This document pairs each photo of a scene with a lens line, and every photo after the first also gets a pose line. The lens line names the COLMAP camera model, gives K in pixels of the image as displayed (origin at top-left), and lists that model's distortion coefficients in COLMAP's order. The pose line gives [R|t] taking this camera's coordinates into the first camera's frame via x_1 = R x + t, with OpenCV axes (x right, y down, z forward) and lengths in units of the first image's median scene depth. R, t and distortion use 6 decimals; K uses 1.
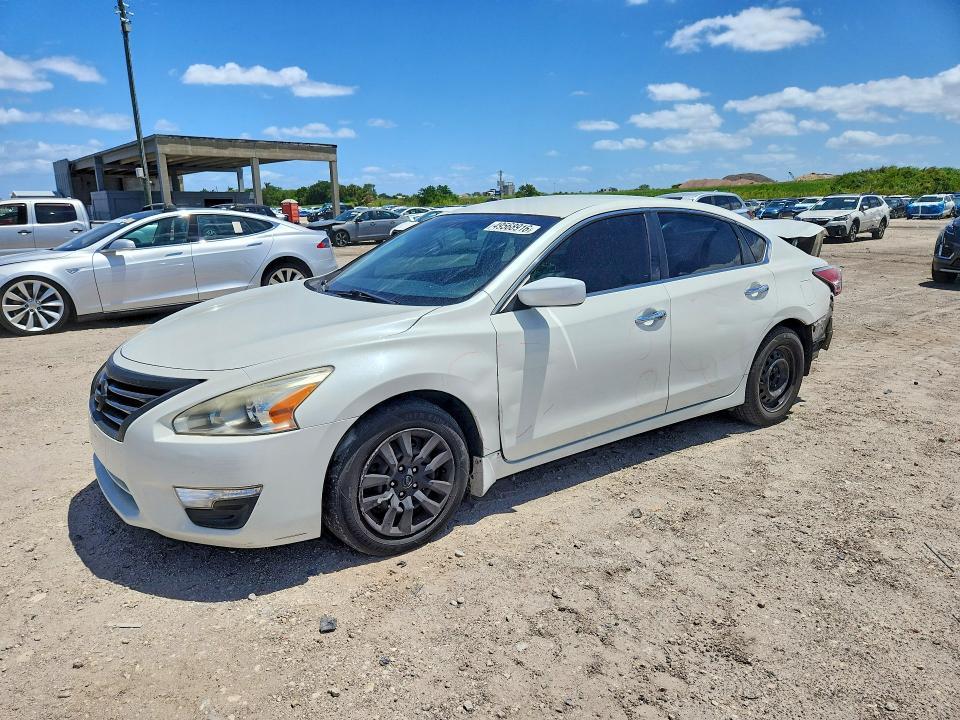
lens RADIAL K [[750.2, 0, 480.0], [0, 750.2, 360.0], [0, 0, 1]] dist [0.009678, 0.003175]
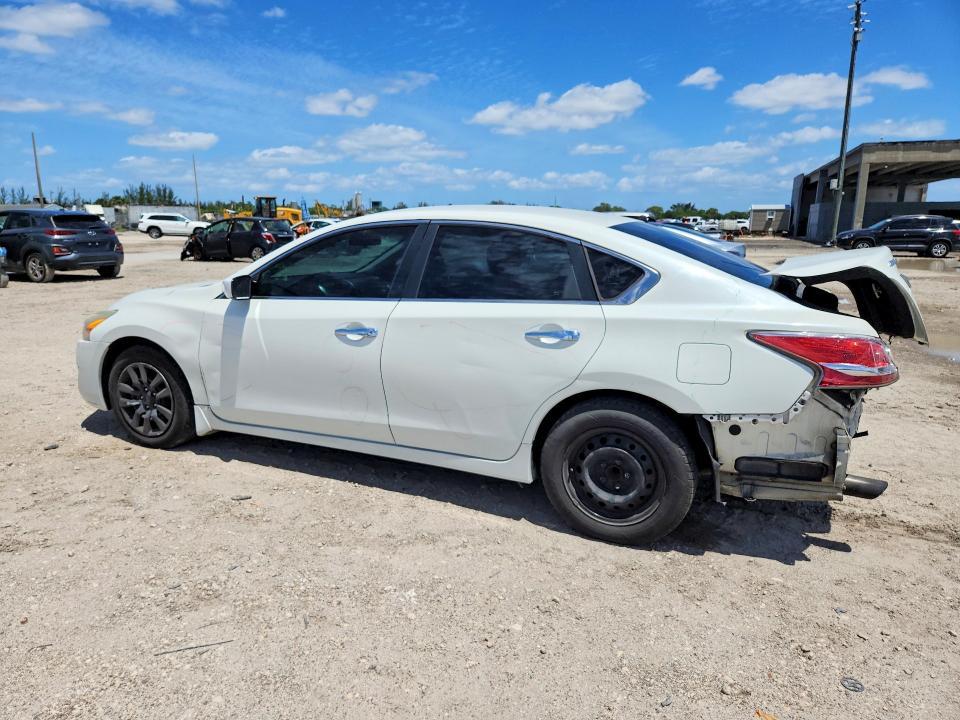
lens RADIAL K [[760.1, 0, 480.0], [0, 760.1, 360.0], [0, 0, 1]] dist [0.041344, 0.003167]
pose [[0.402111, 0.178897, -0.897944, 1.116957], [-0.196582, 0.974723, 0.106162, -0.149392], [0.894238, 0.133831, 0.427115, 0.691793]]
